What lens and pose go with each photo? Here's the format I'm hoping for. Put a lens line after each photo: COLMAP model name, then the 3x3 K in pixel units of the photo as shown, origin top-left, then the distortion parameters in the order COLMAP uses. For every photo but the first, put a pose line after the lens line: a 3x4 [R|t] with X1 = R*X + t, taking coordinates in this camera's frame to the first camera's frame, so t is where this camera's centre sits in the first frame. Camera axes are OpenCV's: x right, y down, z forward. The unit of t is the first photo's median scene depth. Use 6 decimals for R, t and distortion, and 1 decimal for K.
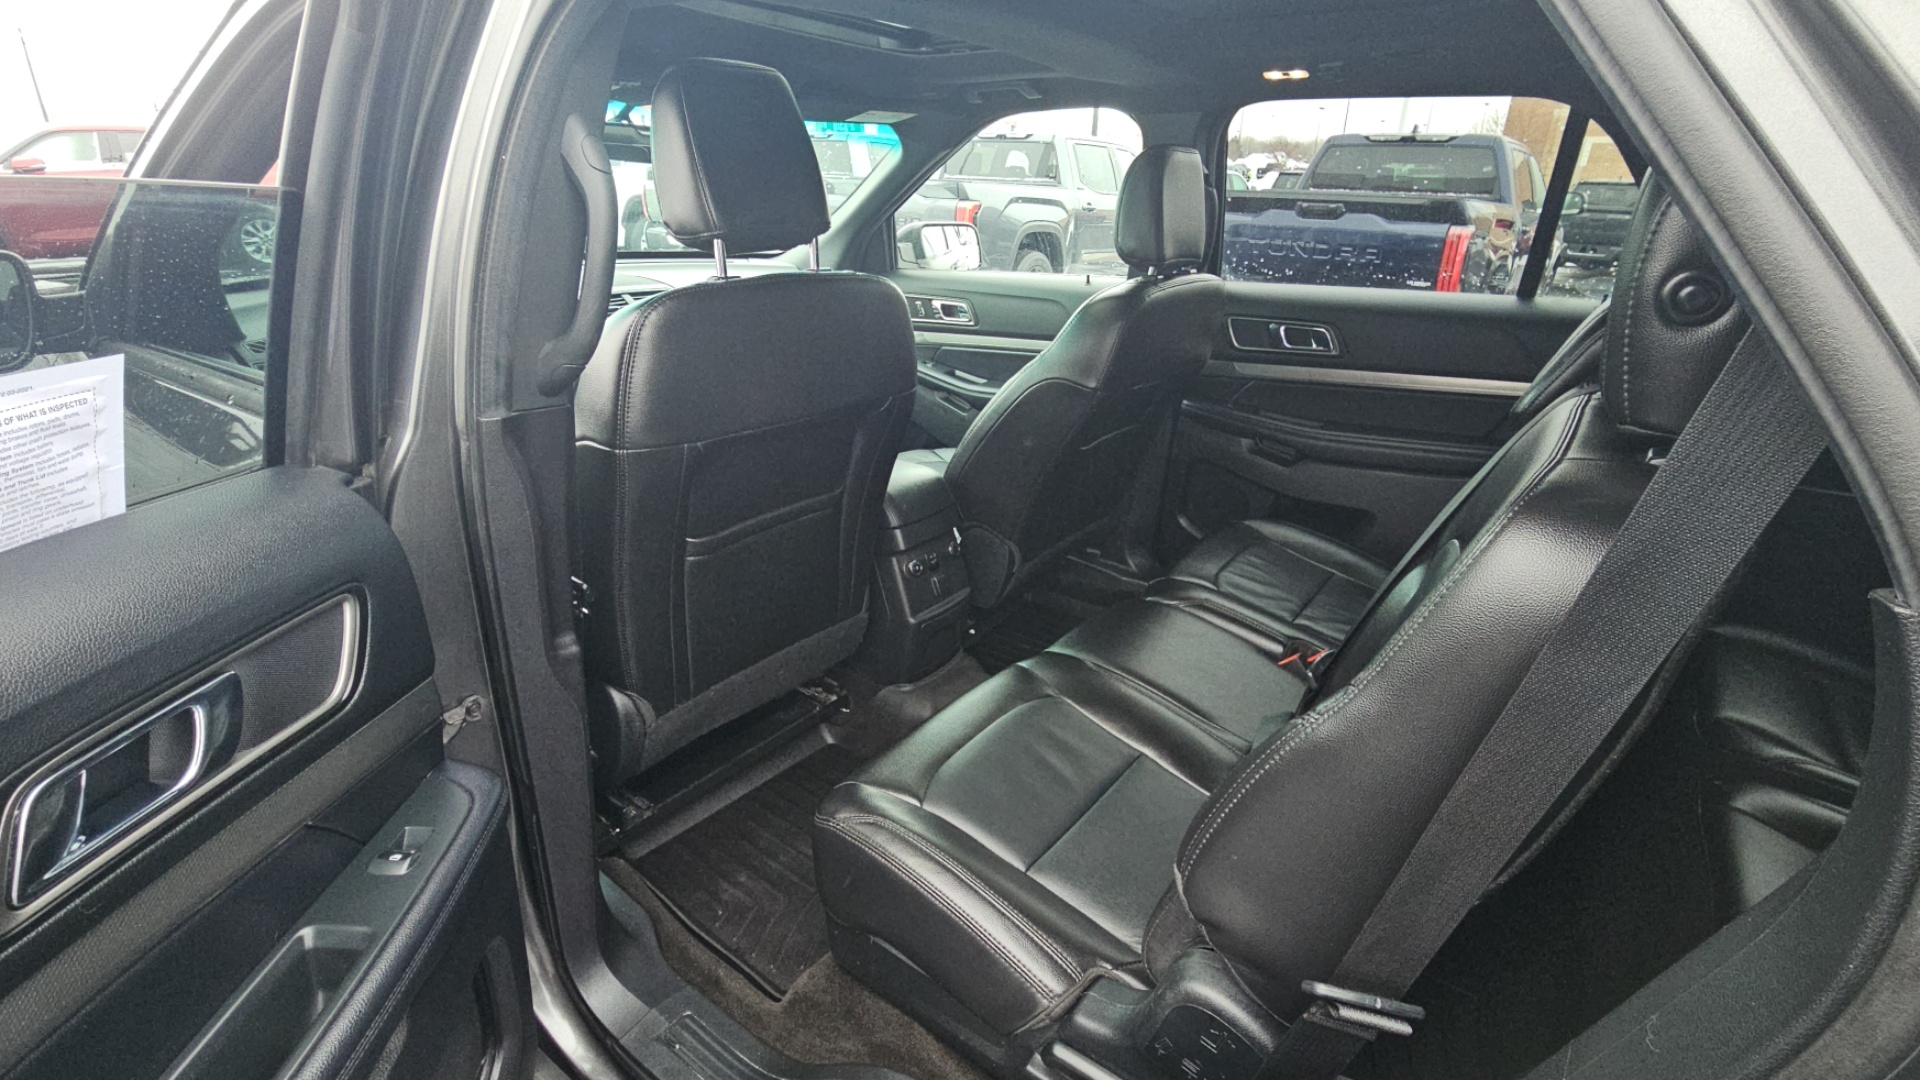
lens RADIAL K [[856.4, 0, 982.1], [0, 856.4, 547.8], [0, 0, 1]] dist [0.010520, -0.007007]
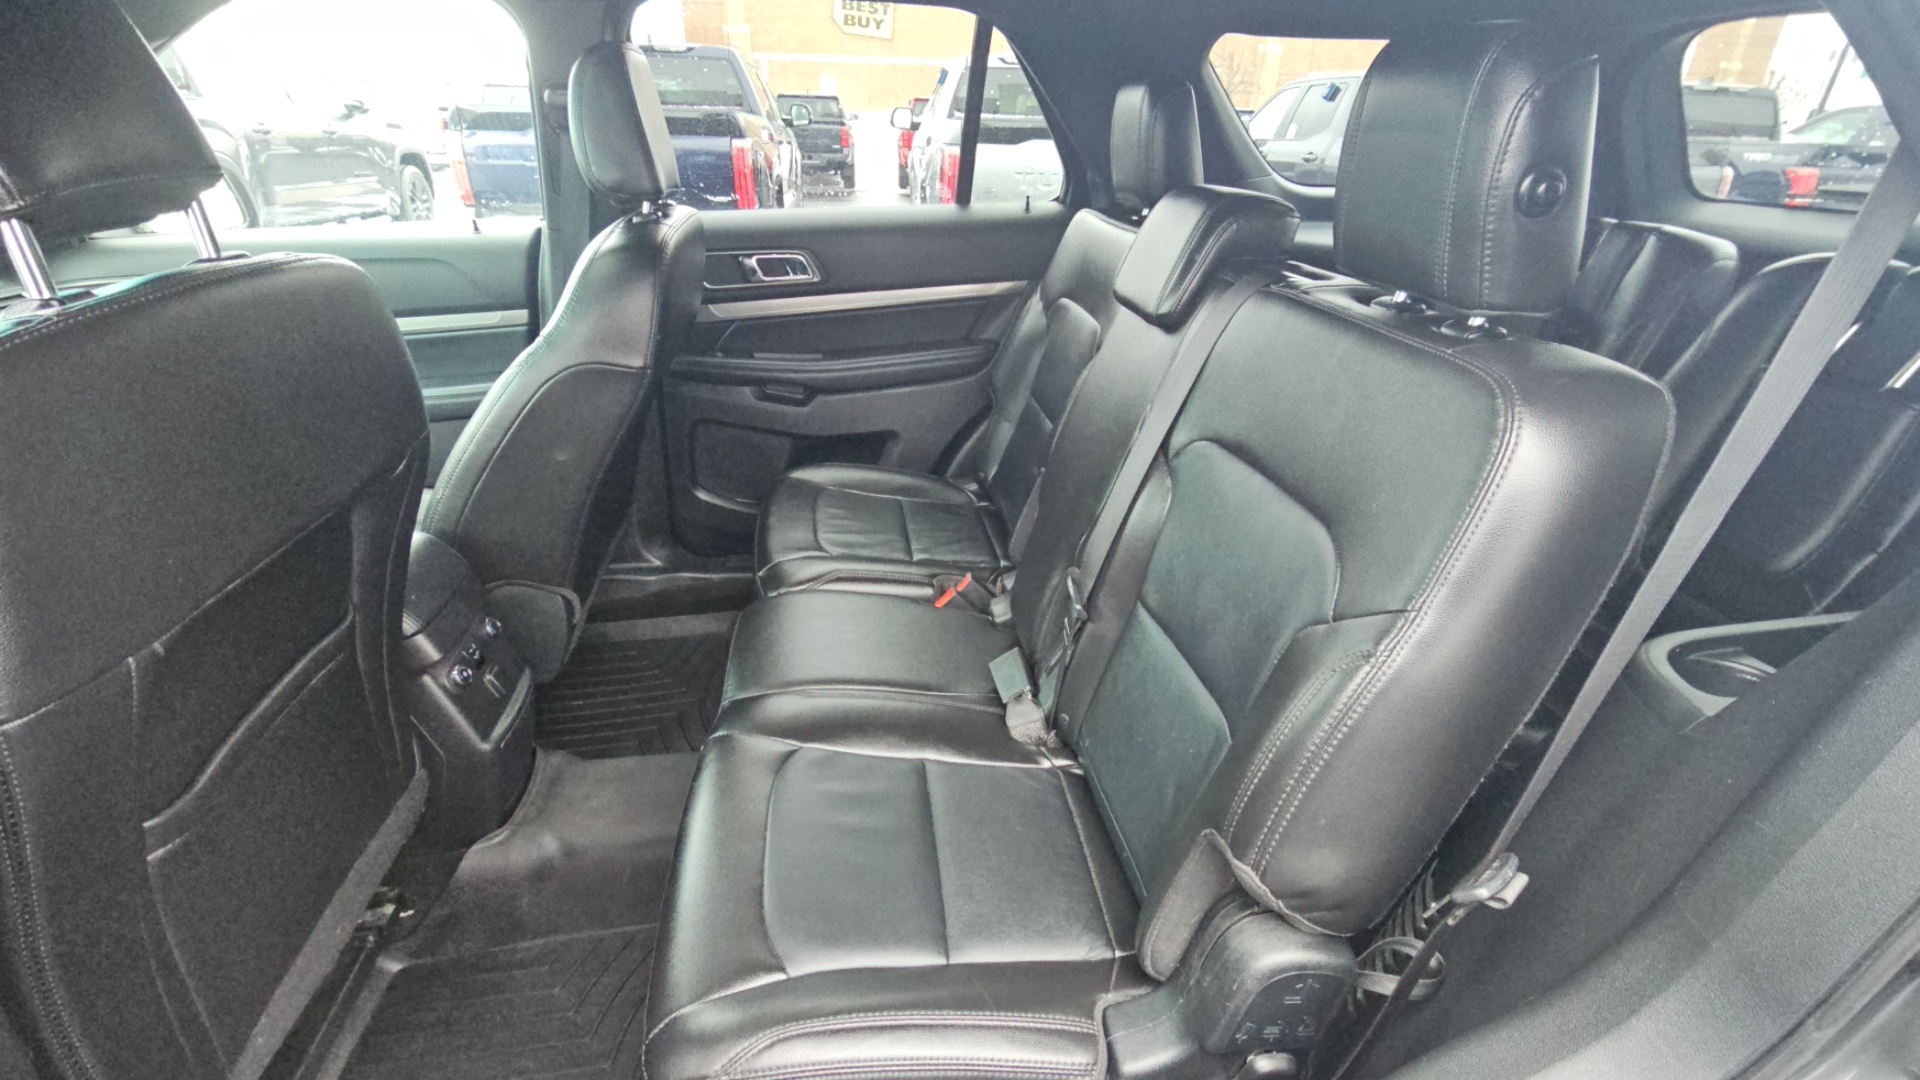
lens RADIAL K [[856.4, 0, 982.1], [0, 856.4, 547.8], [0, 0, 1]] dist [0.010520, -0.007007]
pose [[0.698806, -0.336266, 0.631344, -0.181499], [0.283242, 0.940551, 0.187448, -0.081503], [-0.656844, 0.047833, 0.752508, 0.197839]]
